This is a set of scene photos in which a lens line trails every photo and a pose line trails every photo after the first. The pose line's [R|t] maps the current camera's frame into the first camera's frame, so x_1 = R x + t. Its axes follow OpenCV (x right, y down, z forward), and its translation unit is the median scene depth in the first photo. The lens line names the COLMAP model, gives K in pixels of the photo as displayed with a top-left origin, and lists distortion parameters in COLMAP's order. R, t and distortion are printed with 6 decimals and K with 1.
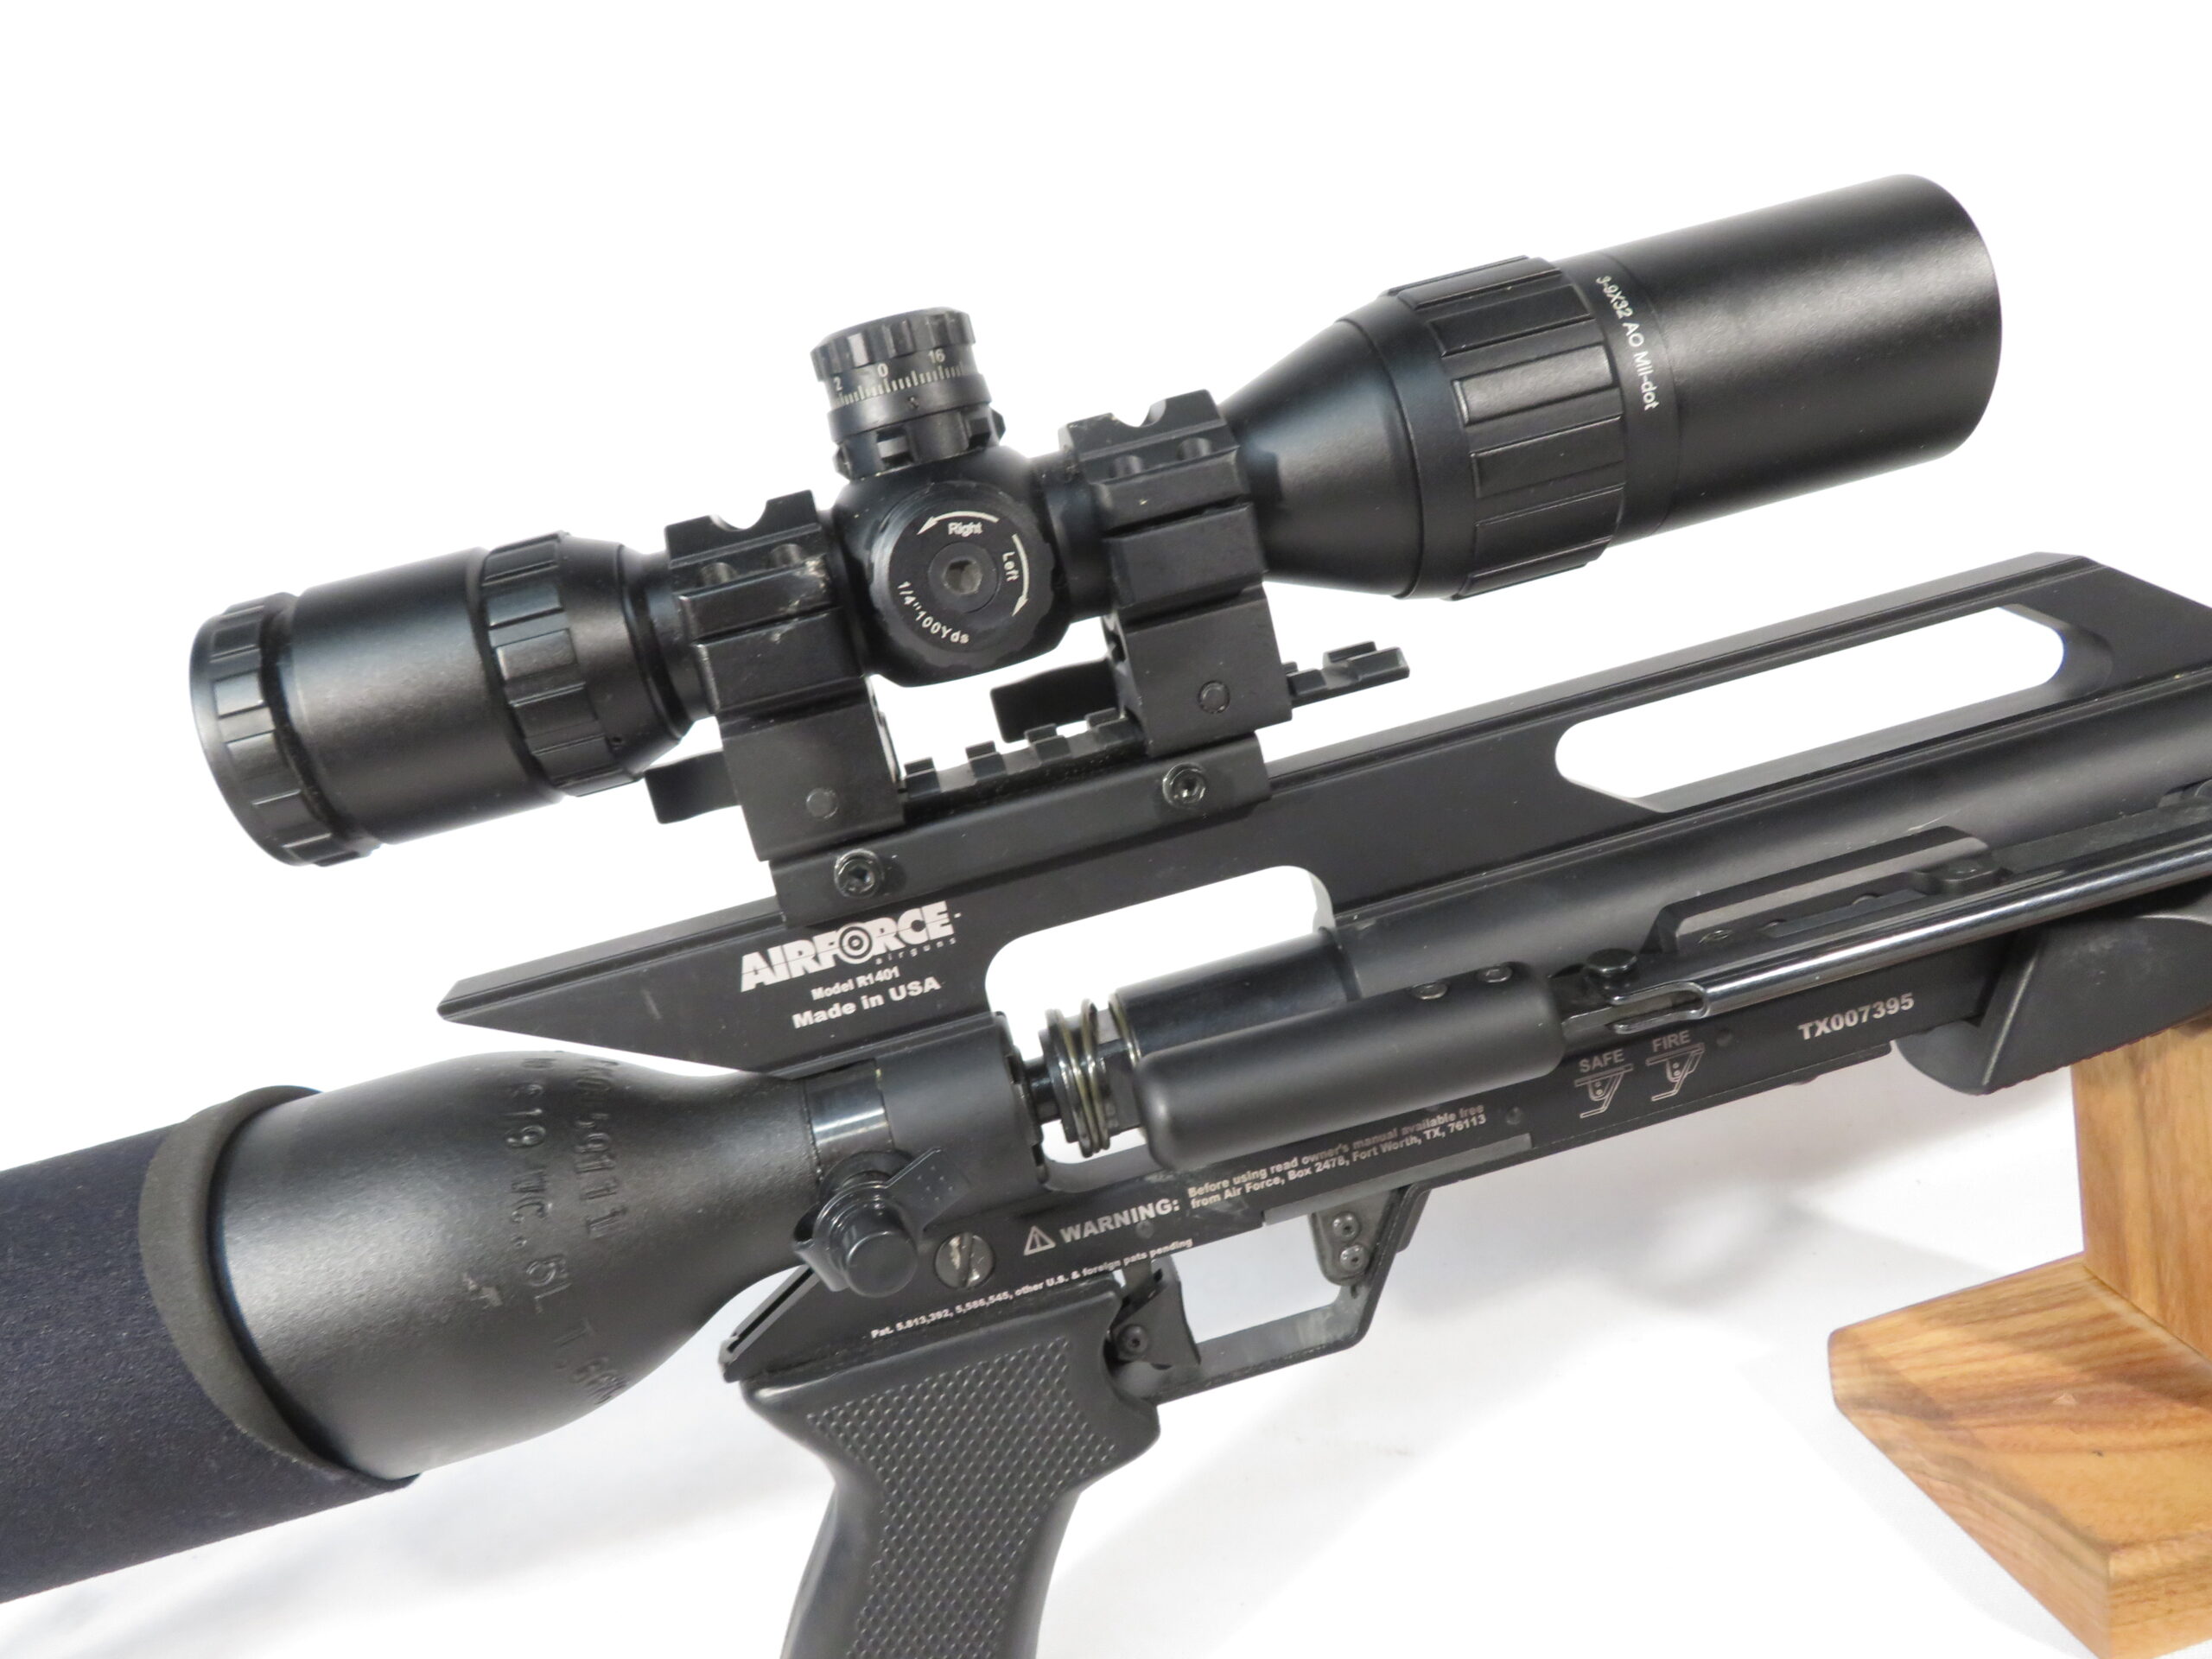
lens RADIAL K [[1551.9, 0, 1106.0], [0, 1551.9, 829.5], [0, 0, 1]] dist [-0.002195, 0.003827]
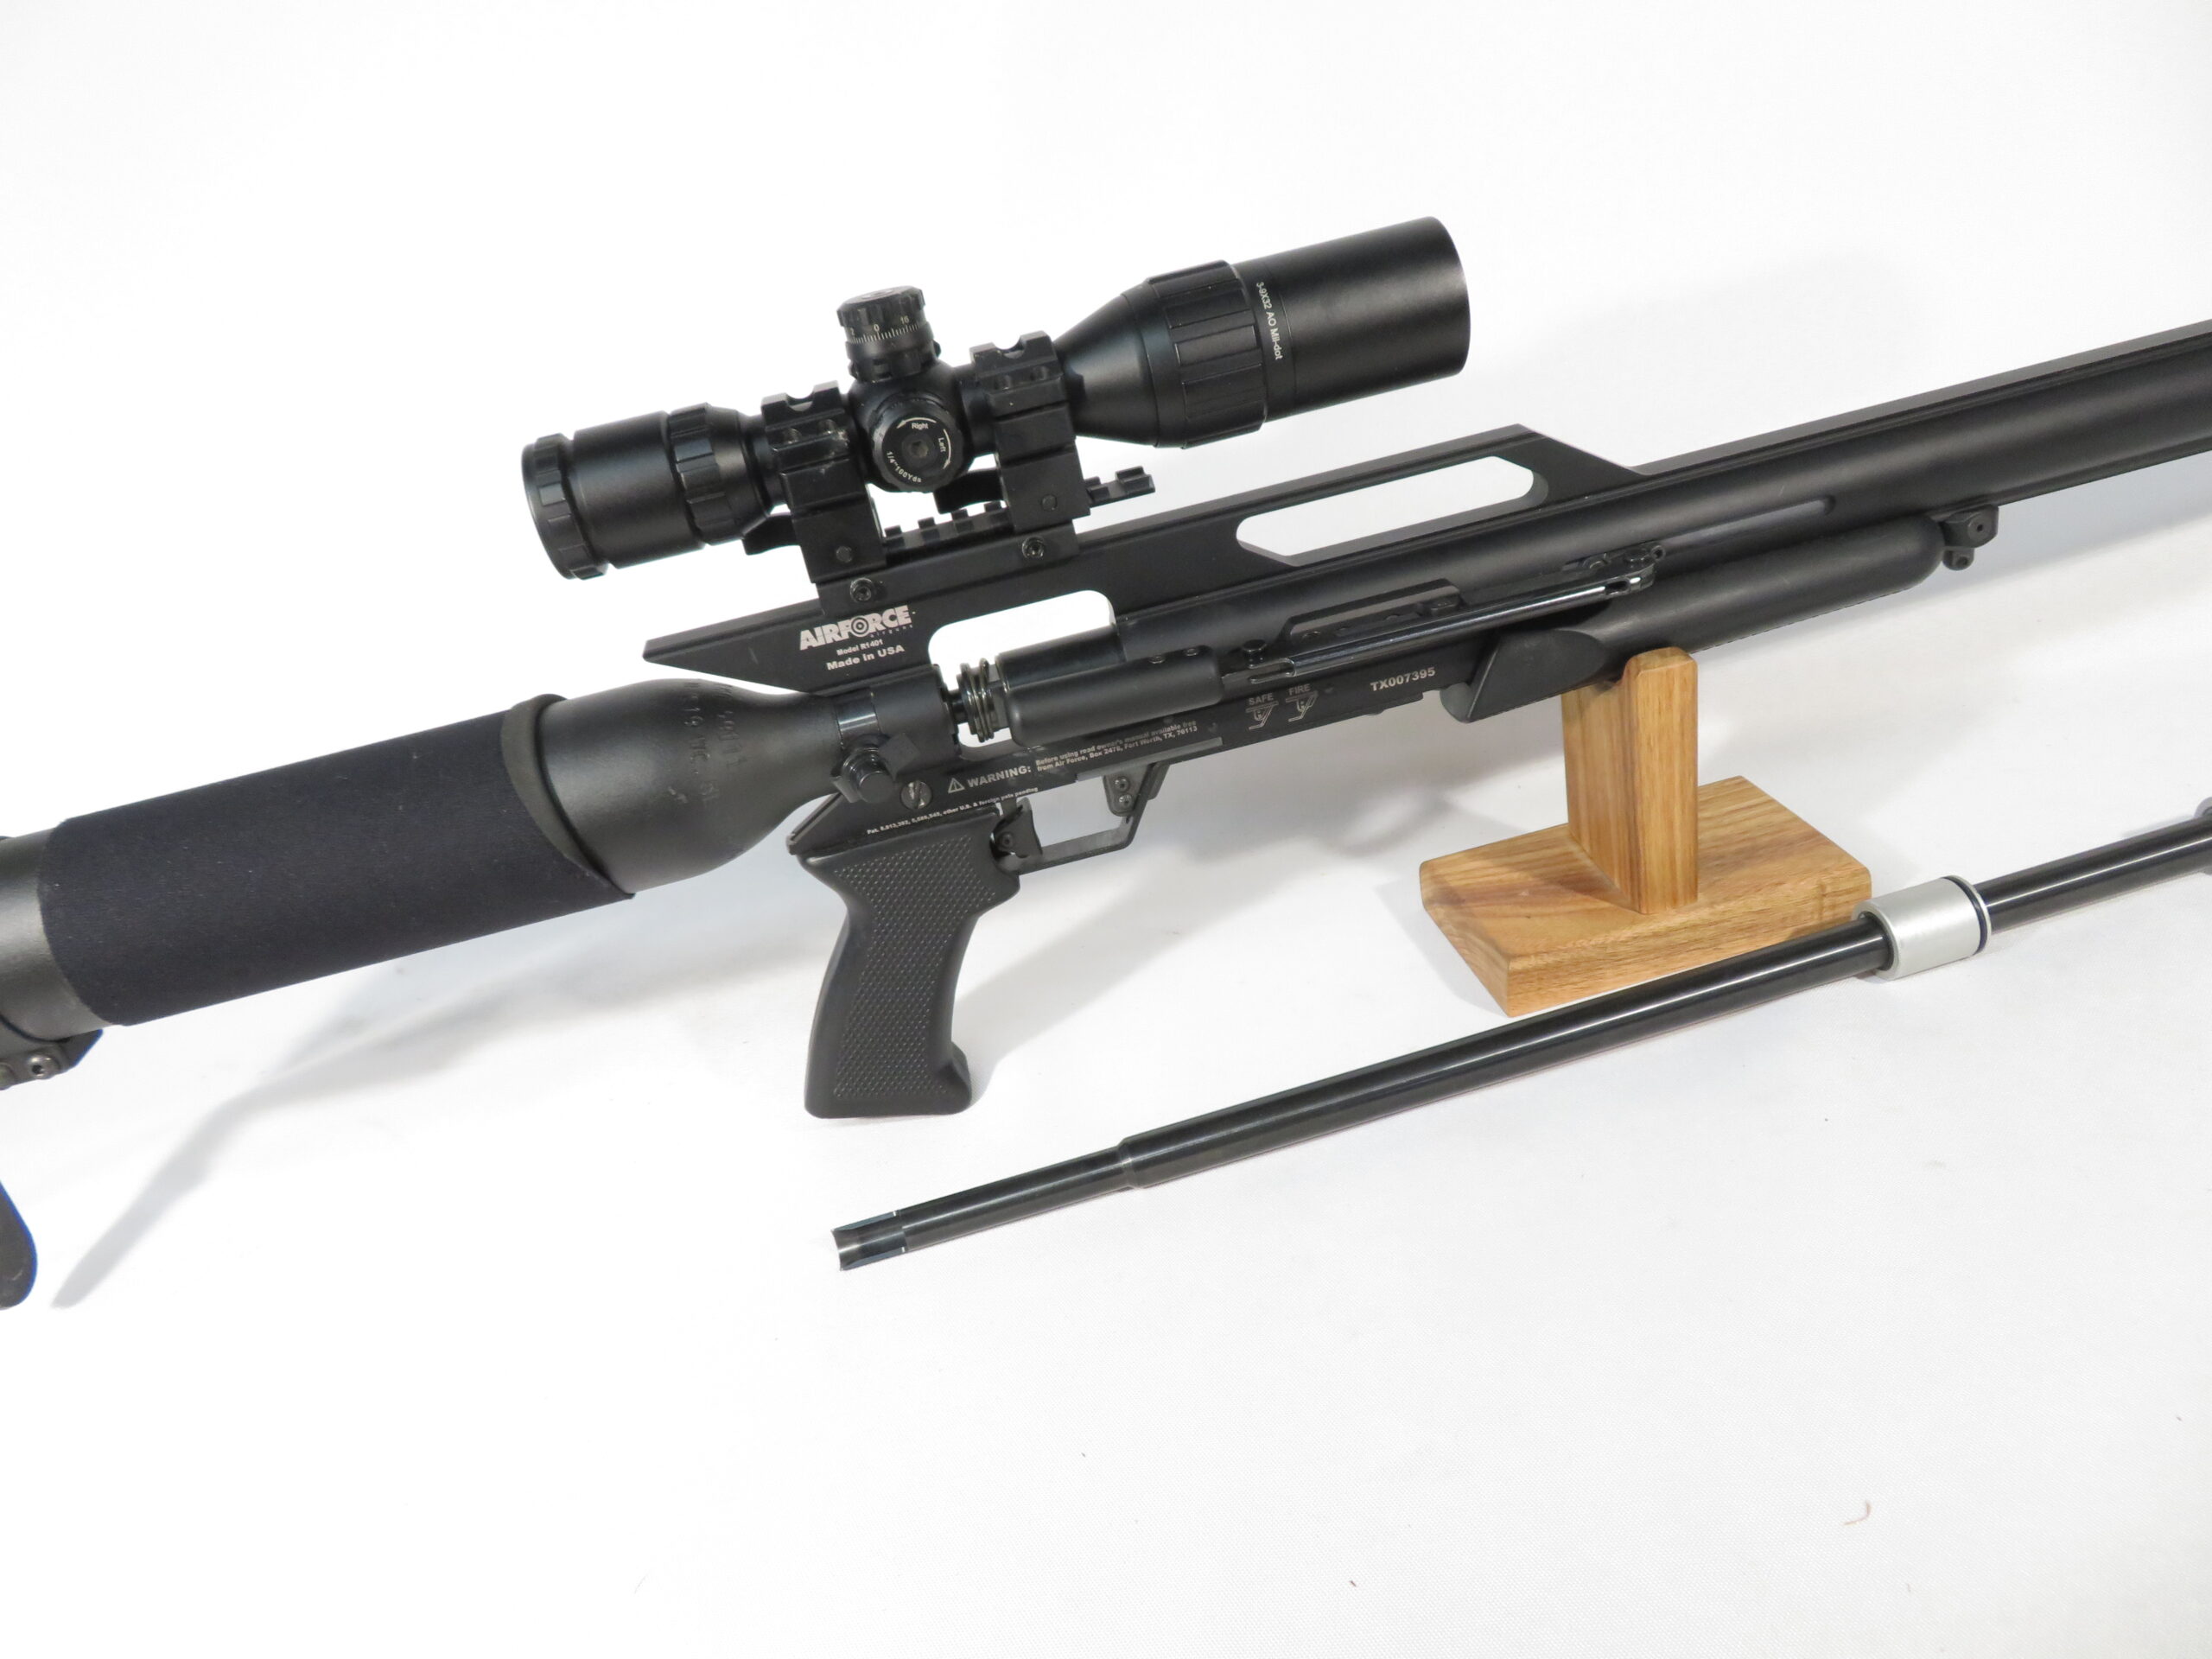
lens RADIAL K [[1551.9, 0, 1106.0], [0, 1551.9, 829.5], [0, 0, 1]] dist [-0.002195, 0.003827]
pose [[0.998946, 0.021698, 0.040443, 0.067626], [-0.030001, 0.975575, 0.217608, -0.105551], [-0.034734, -0.218592, 0.975198, -0.910522]]
